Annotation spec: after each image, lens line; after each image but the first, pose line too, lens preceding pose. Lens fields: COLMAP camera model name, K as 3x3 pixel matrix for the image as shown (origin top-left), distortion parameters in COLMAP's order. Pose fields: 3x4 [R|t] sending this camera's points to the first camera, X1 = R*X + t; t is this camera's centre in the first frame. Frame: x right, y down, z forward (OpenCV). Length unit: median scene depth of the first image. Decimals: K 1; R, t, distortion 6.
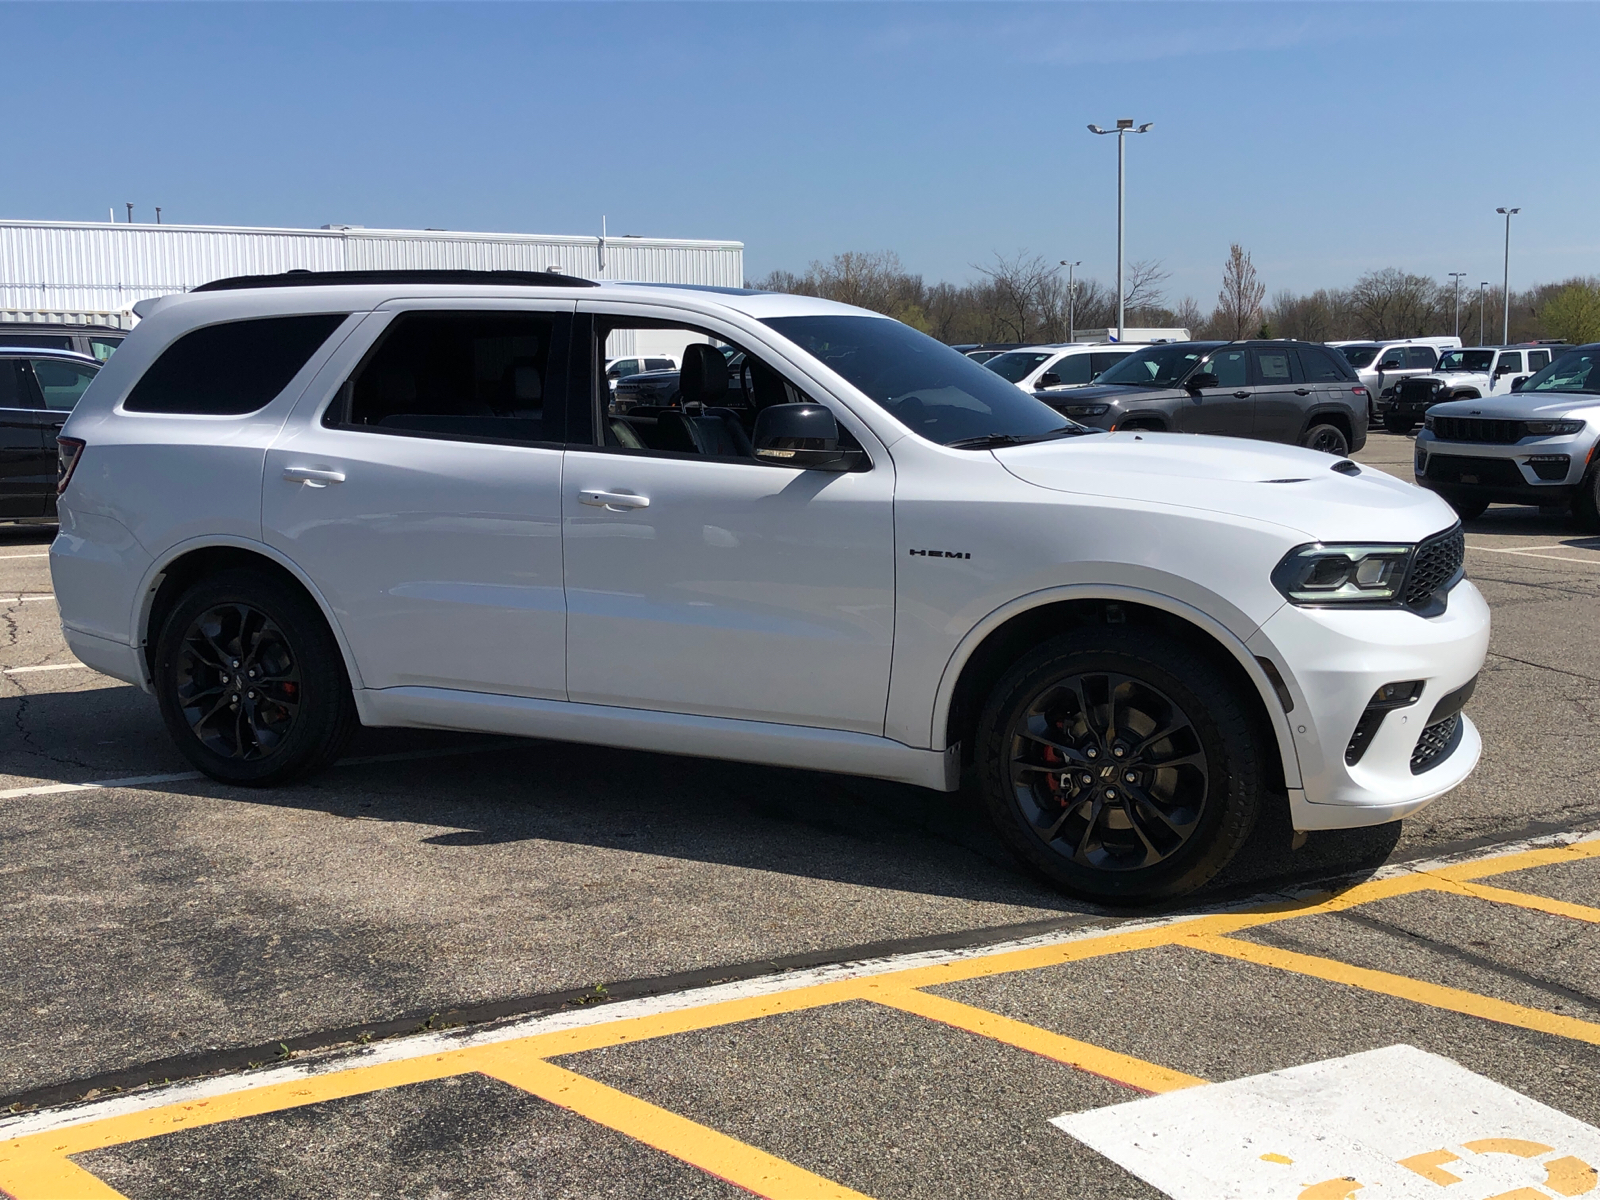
lens RADIAL K [[1745.1, 0, 796.7], [0, 1745.1, 598.0], [0, 0, 1]] dist [0.112674, -0.330975]
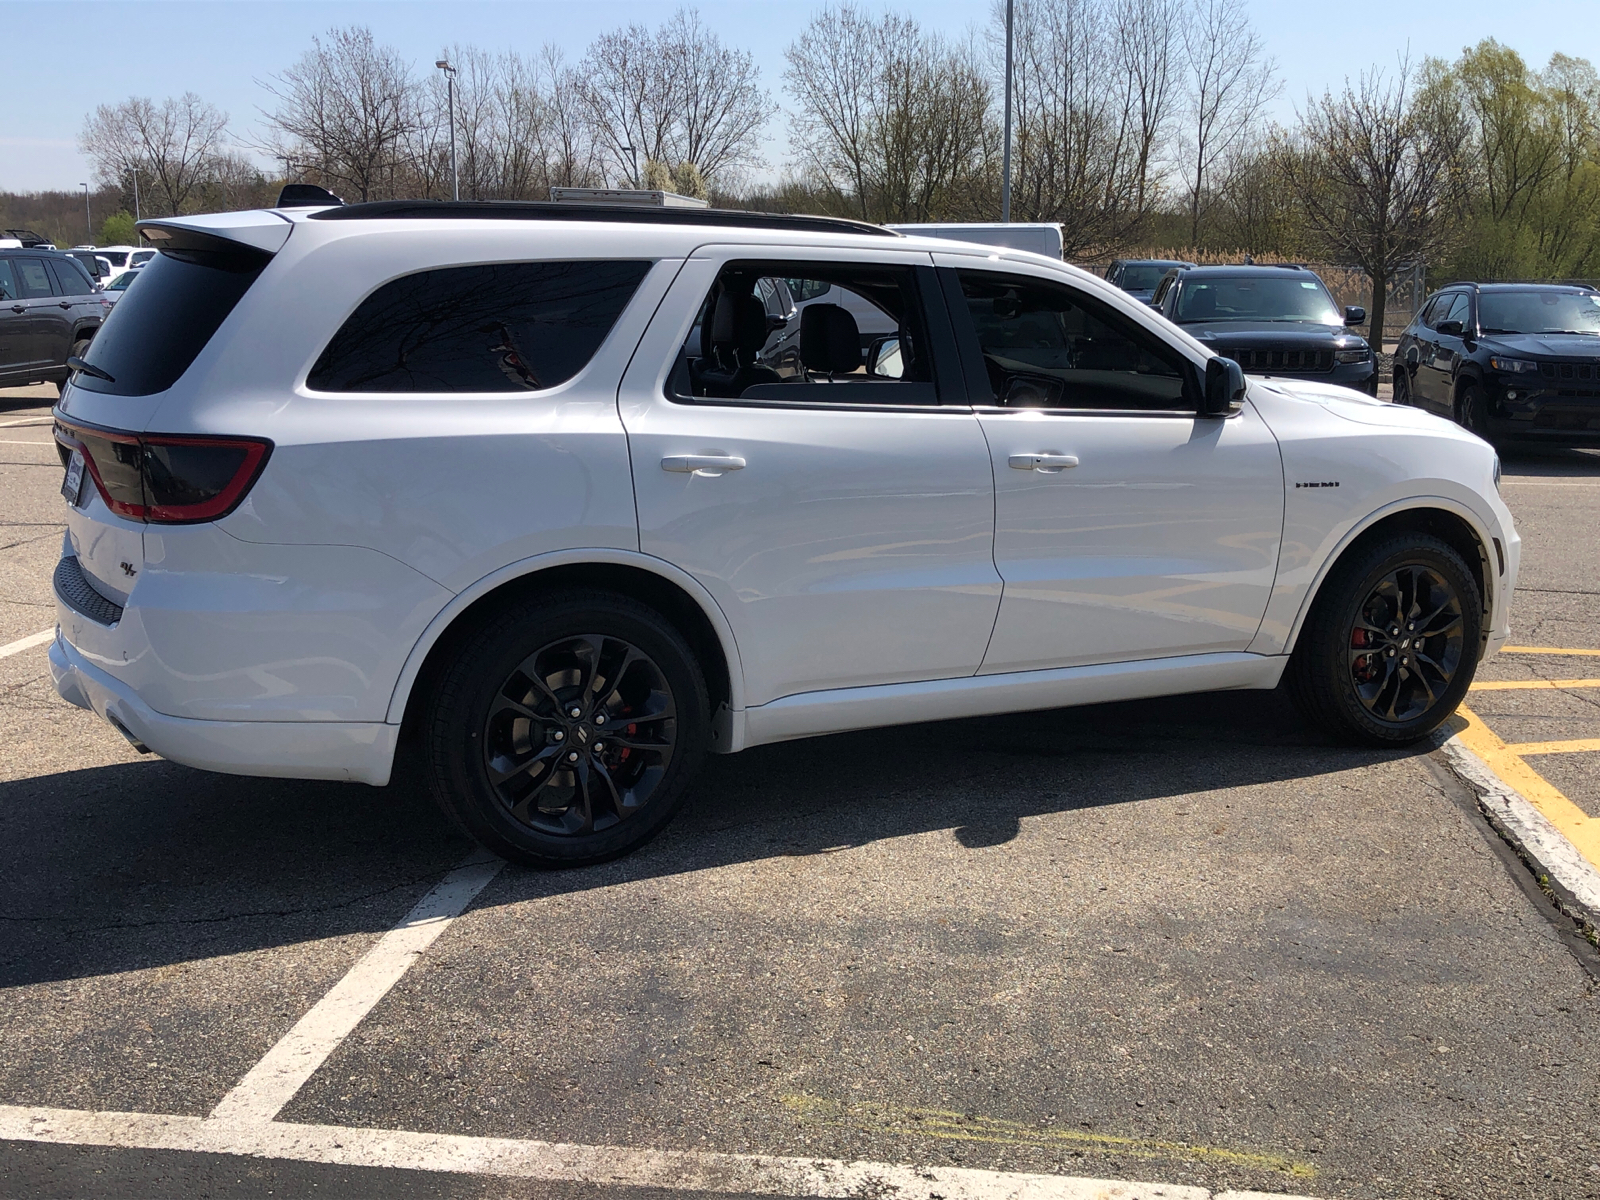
lens RADIAL K [[1747.0, 0, 791.9], [0, 1747.0, 594.4], [0, 0, 1]] dist [0.076164, -0.175555]
pose [[0.602668, -0.135409, 0.786420, -1.023955], [0.092086, 0.990715, 0.100016, -0.098536], [-0.792661, 0.012142, 0.609542, 0.539159]]
